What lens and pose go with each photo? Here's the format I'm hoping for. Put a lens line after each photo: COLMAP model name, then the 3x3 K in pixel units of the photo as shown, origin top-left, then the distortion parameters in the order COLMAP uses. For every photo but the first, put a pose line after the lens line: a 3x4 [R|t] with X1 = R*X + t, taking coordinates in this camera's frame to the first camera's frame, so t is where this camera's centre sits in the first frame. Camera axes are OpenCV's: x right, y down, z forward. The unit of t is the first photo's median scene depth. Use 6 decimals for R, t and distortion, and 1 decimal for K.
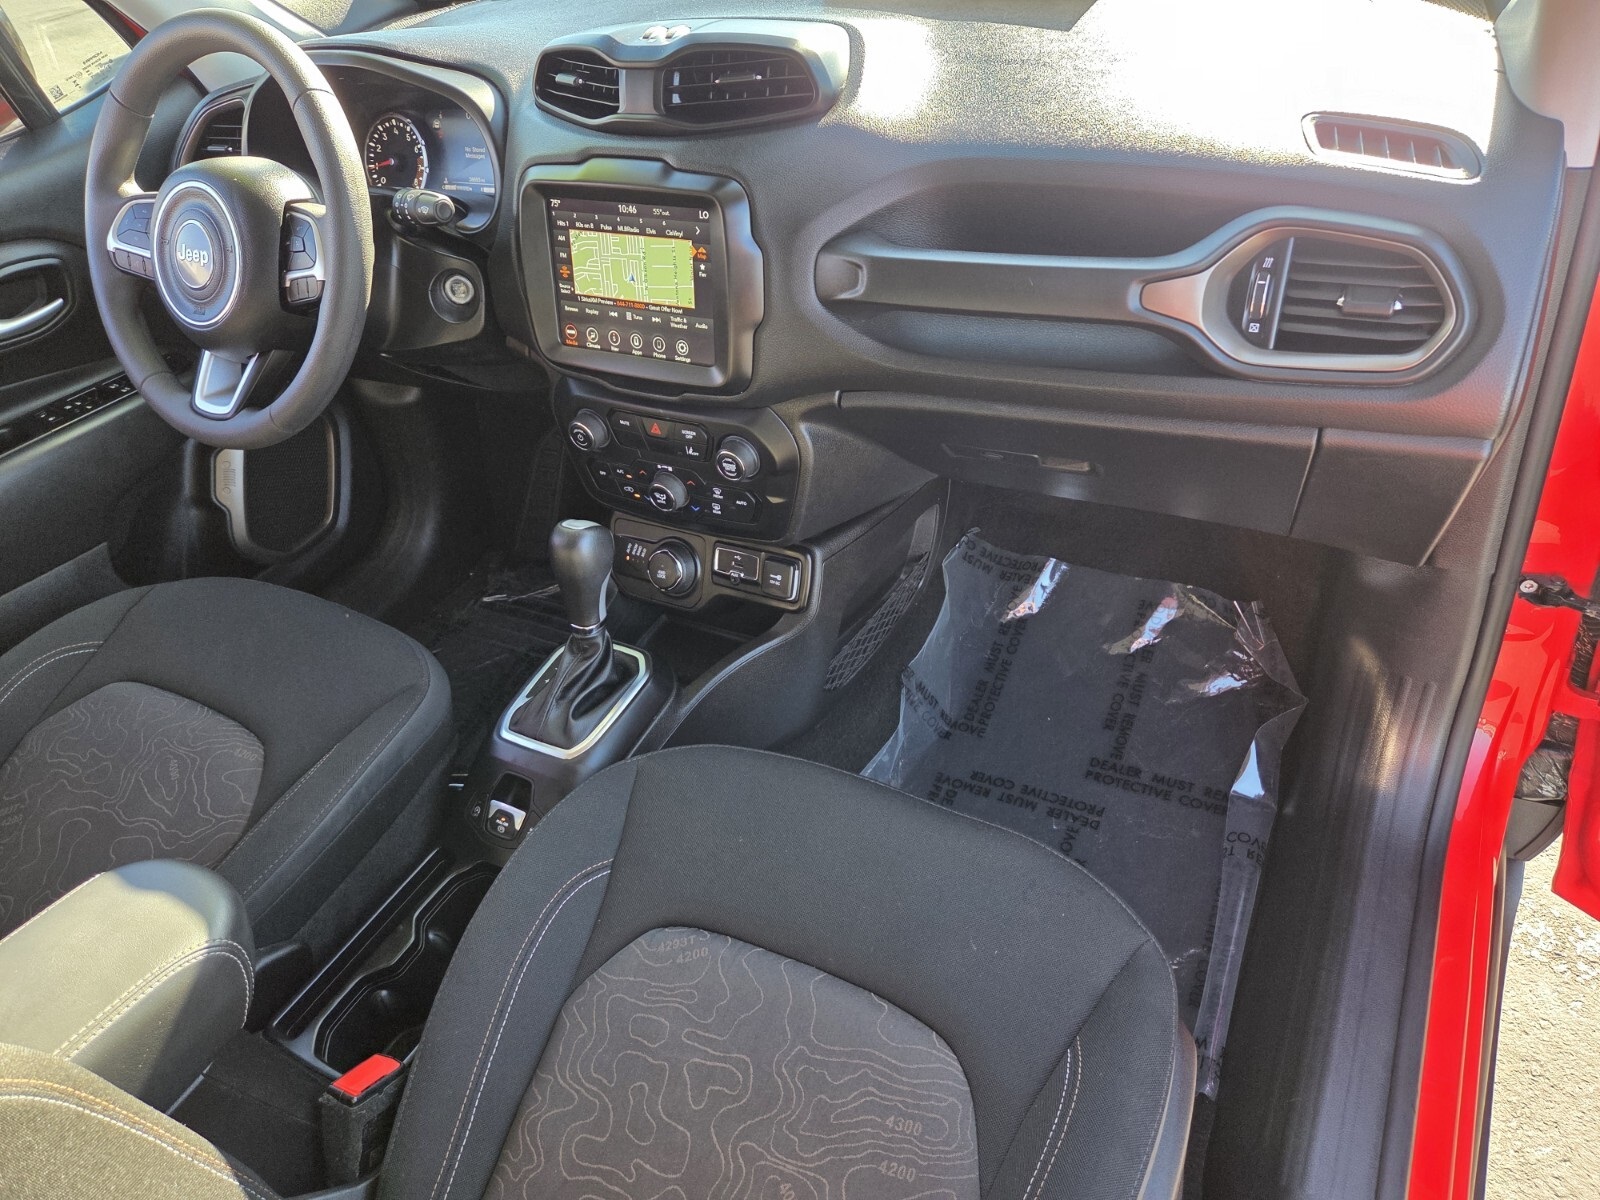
lens RADIAL K [[1077.6, 0, 799.9], [0, 1077.6, 602.3], [0, 0, 1]] dist [0.071677, -0.070428]
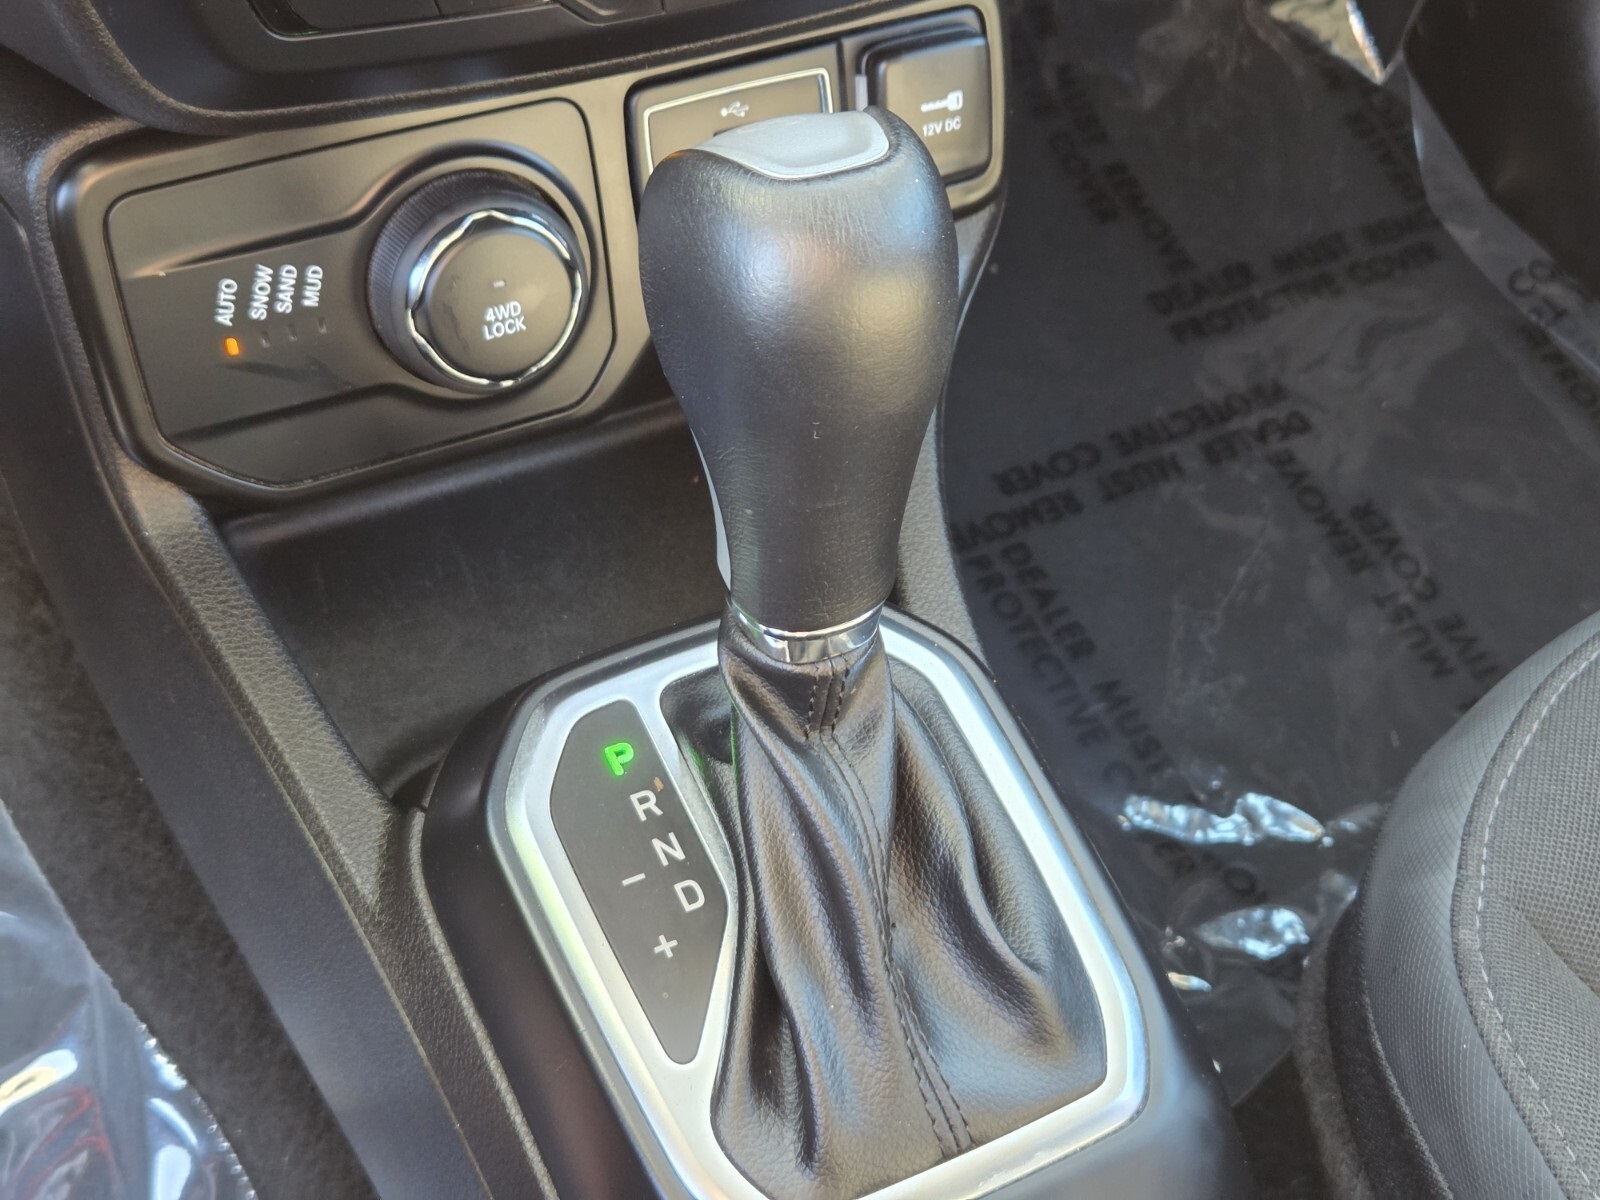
lens RADIAL K [[2195.9, 0, 747.7], [0, 2195.9, 592.8], [0, 0, 1]] dist [0.120915, -0.219847]
pose [[0.538880, -0.528338, 0.656100, -0.519138], [0.365559, 0.848373, 0.382923, -0.162406], [-0.758930, 0.033494, 0.650310, 0.778205]]
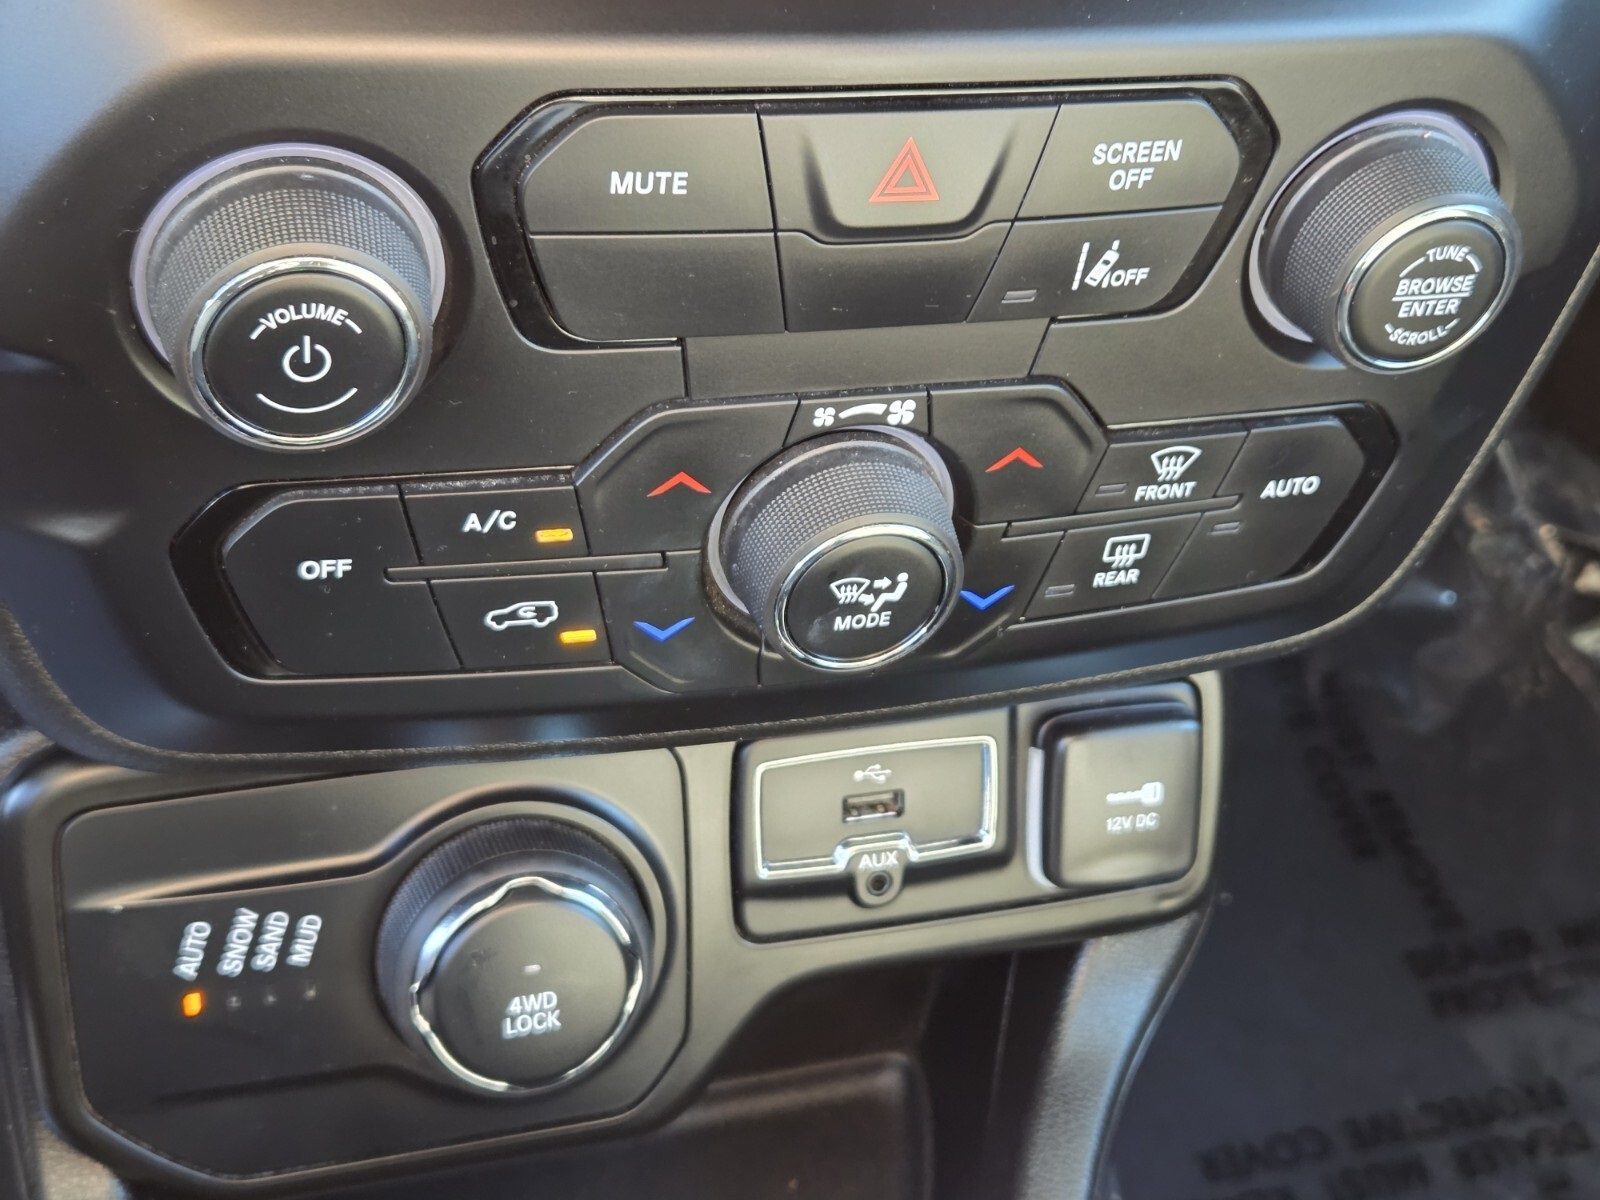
lens RADIAL K [[2195.9, 0, 747.7], [0, 2195.9, 592.8], [0, 0, 1]] dist [0.120915, -0.219847]
pose [[0.674309, -0.304601, 0.672700, -0.392002], [0.273694, 0.949173, 0.155440, -0.166056], [-0.685856, 0.079300, 0.723404, 0.831019]]
